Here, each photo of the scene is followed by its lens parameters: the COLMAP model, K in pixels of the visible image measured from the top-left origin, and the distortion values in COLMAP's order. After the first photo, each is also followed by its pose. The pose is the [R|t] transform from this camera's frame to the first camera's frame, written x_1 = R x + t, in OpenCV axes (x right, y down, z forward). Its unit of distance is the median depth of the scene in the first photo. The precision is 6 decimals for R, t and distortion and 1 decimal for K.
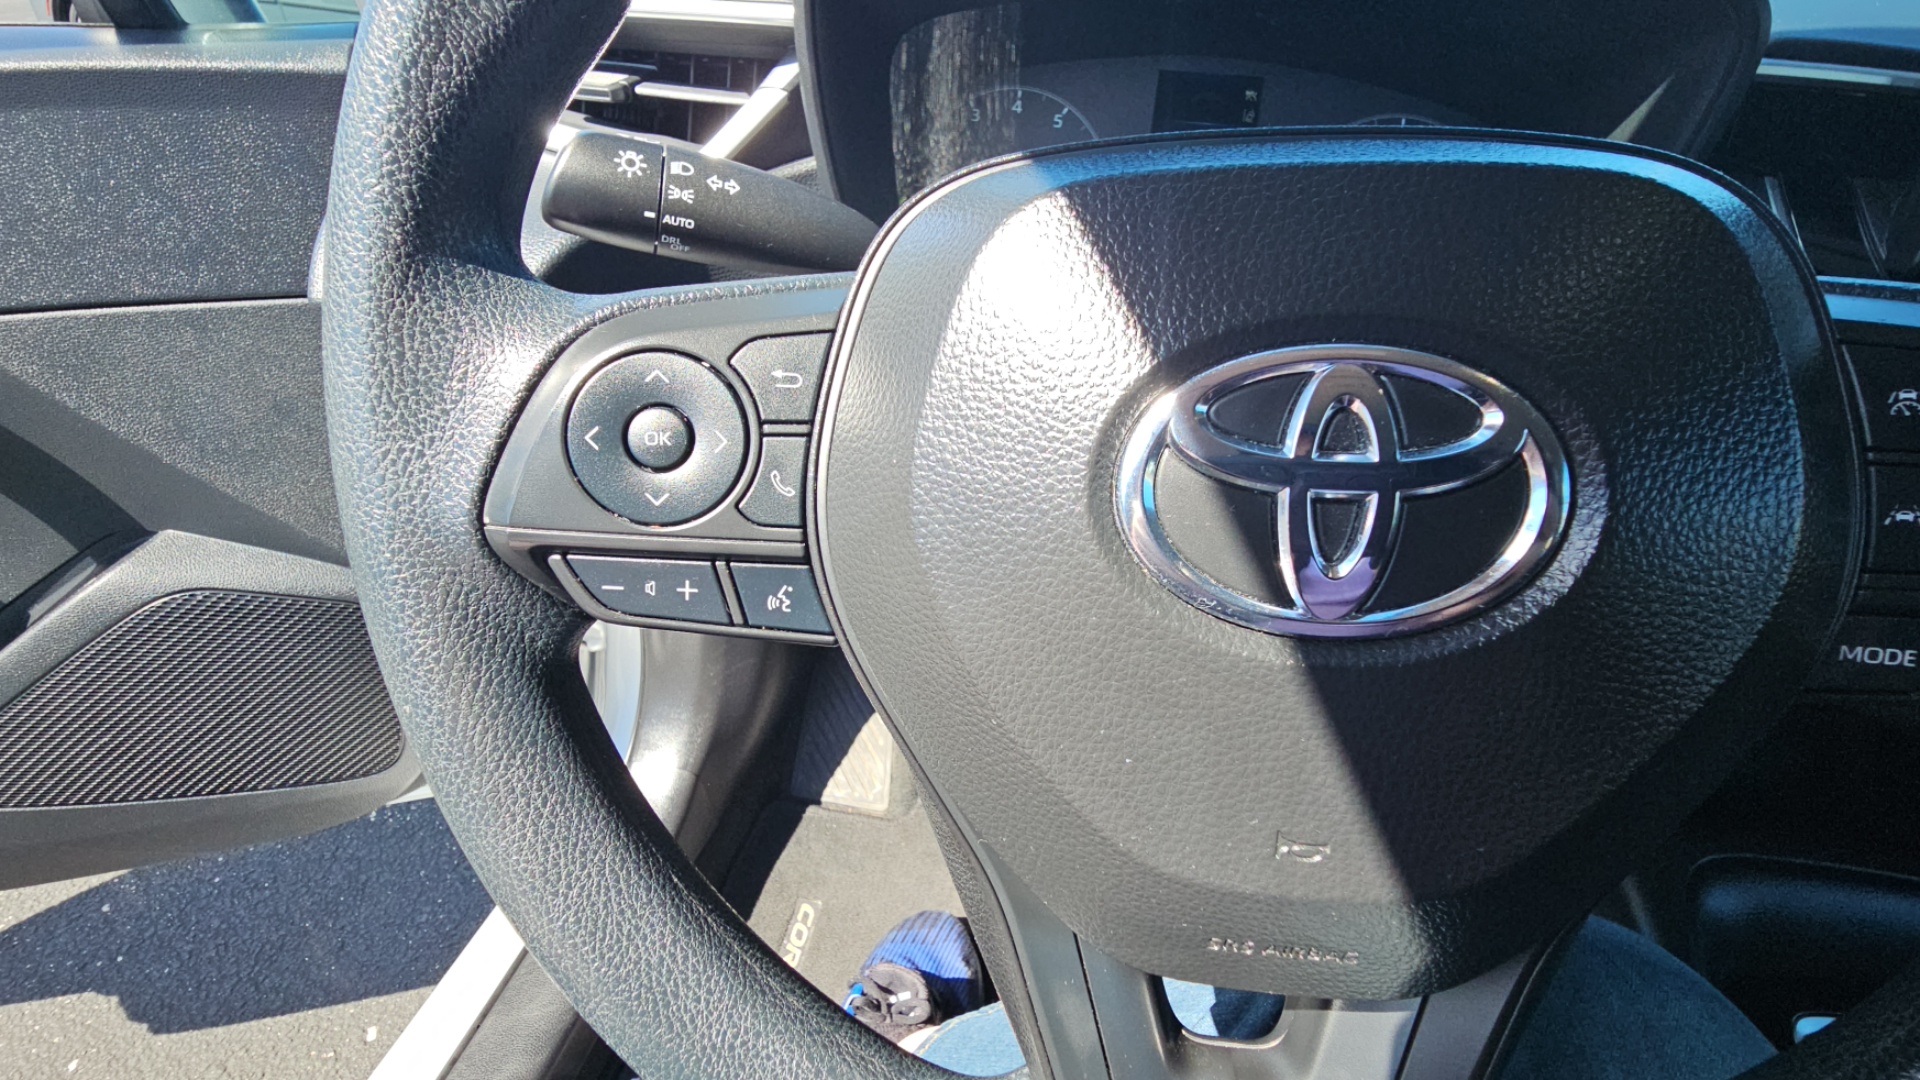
lens RADIAL K [[859.8, 0, 978.8], [0, 859.8, 551.9], [0, 0, 1]] dist [0.010281, -0.006666]
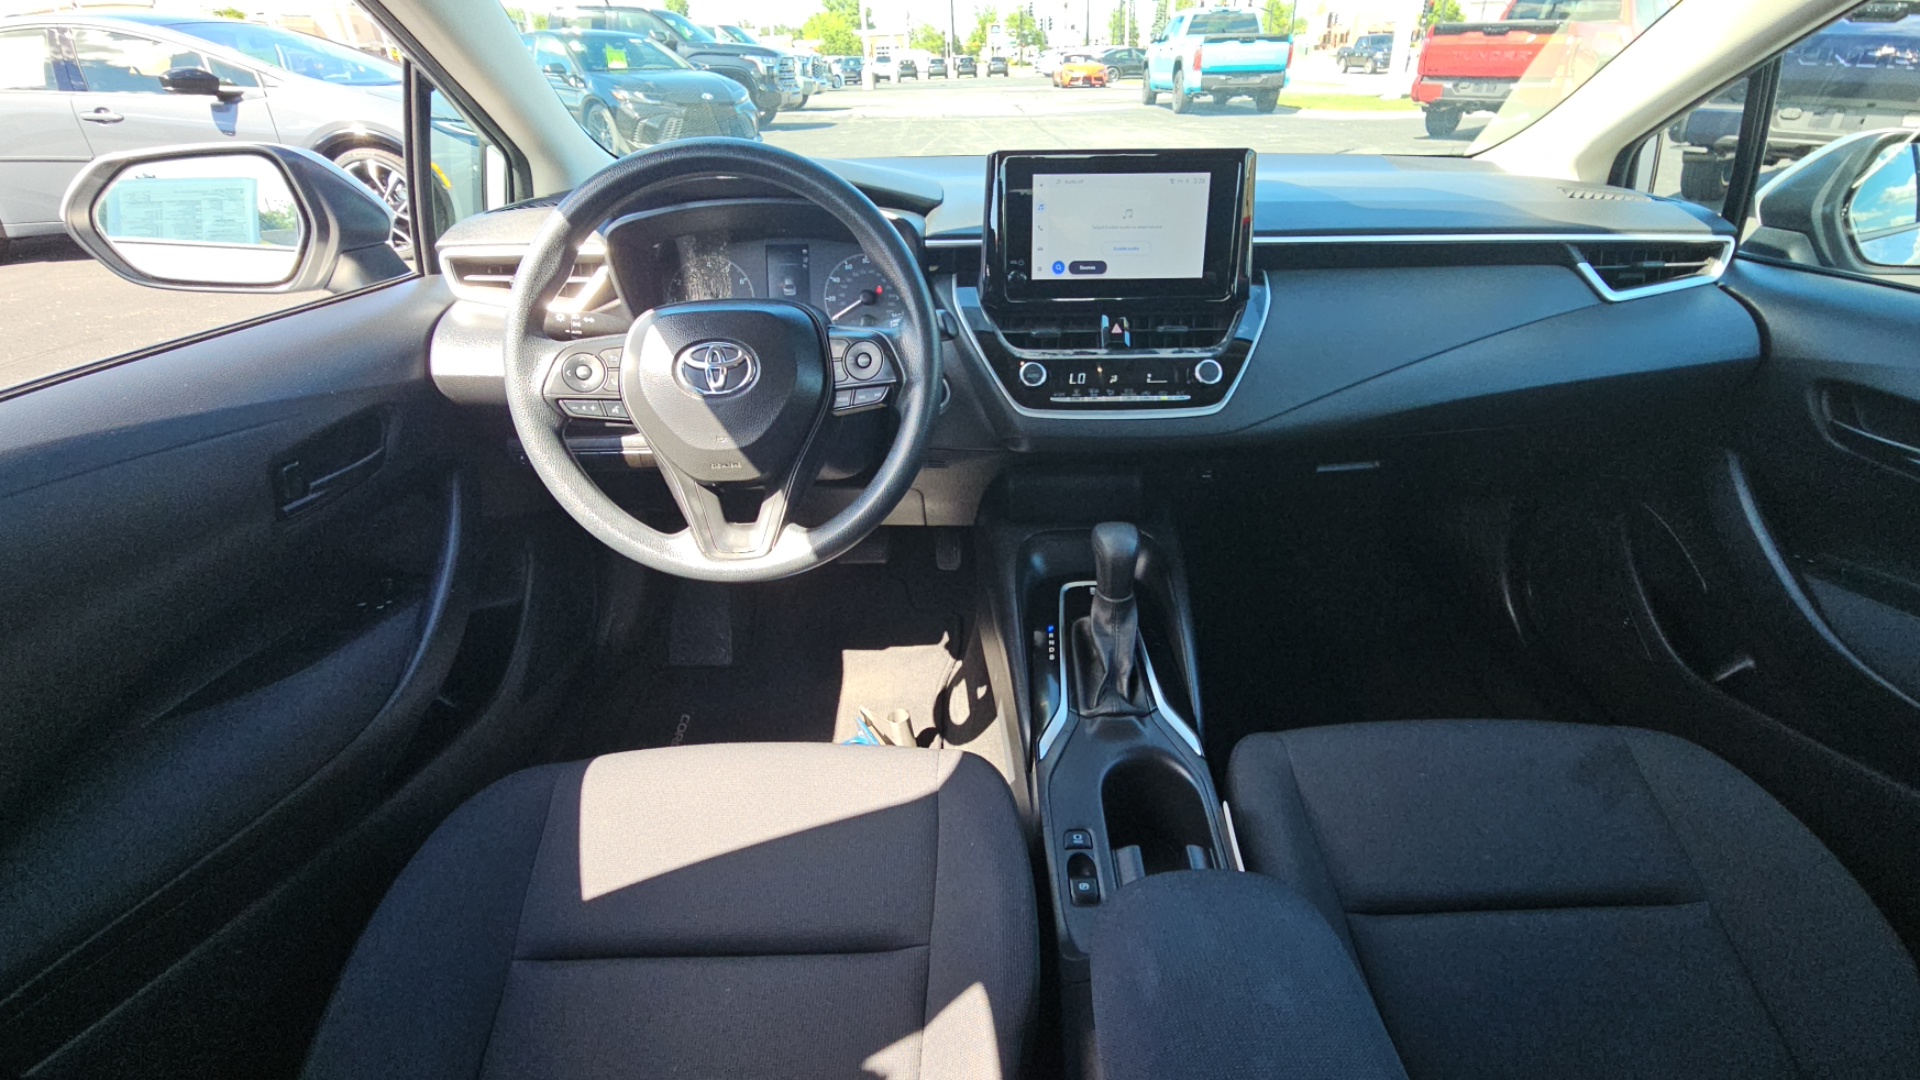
lens RADIAL K [[859.8, 0, 976.8], [0, 859.8, 548.9], [0, 0, 1]] dist [0.010281, -0.006666]
pose [[0.981836, -0.144913, 0.122470, 0.898358], [0.151616, 0.987309, -0.047261, 1.171471], [-0.114067, 0.064971, 0.991346, -3.394676]]
